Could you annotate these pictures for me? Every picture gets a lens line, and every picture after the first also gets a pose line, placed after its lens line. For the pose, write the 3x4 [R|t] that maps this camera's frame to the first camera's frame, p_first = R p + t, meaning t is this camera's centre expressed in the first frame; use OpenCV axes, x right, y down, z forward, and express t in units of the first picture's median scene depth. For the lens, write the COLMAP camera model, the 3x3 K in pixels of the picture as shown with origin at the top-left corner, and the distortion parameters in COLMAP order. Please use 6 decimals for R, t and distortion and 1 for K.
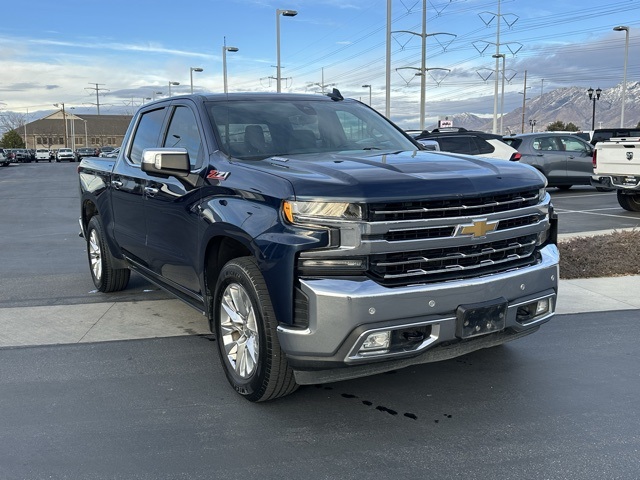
lens RADIAL K [[646.9, 0, 320.0], [0, 646.9, 240.0], [0, 0, 1]] dist [0.161382, -0.302436]
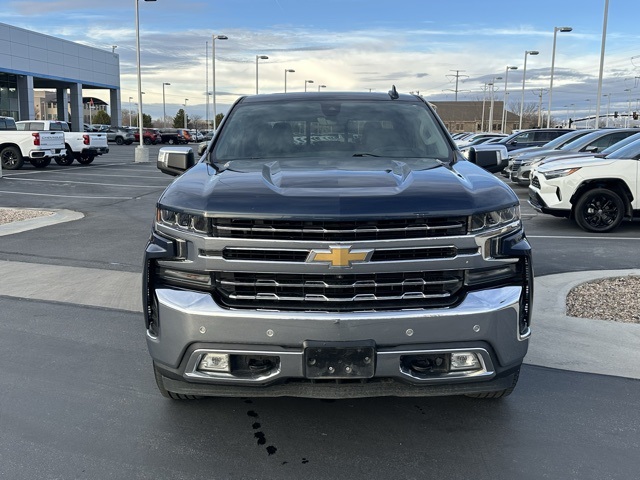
lens RADIAL K [[646.9, 0, 320.0], [0, 646.9, 240.0], [0, 0, 1]] dist [0.161382, -0.302436]
pose [[0.861053, 0.102105, -0.498158, 0.644494], [-0.091050, 0.994759, 0.046513, -0.077141], [0.500297, 0.005308, 0.865838, 0.237948]]
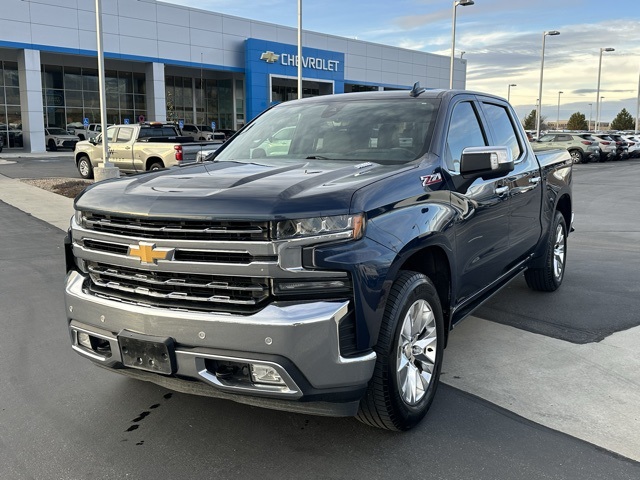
lens RADIAL K [[646.9, 0, 320.0], [0, 646.9, 240.0], [0, 0, 1]] dist [0.161382, -0.302436]
pose [[0.482230, 0.148978, -0.863284, 1.131769], [-0.123941, 0.987124, 0.101115, -0.156372], [0.867233, 0.058236, 0.494486, 0.752905]]
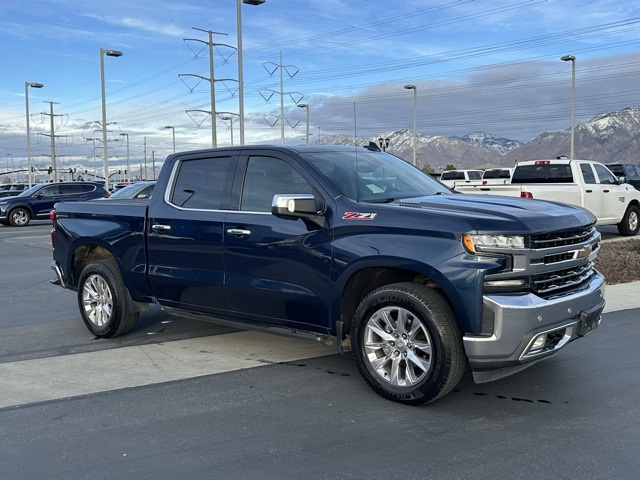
lens RADIAL K [[646.9, 0, 320.0], [0, 646.9, 240.0], [0, 0, 1]] dist [0.161382, -0.302436]
pose [[0.945584, -0.027663, 0.324199, -0.699198], [0.047648, 0.997411, -0.053867, 0.003324], [-0.321870, 0.066383, 0.944454, -0.094743]]
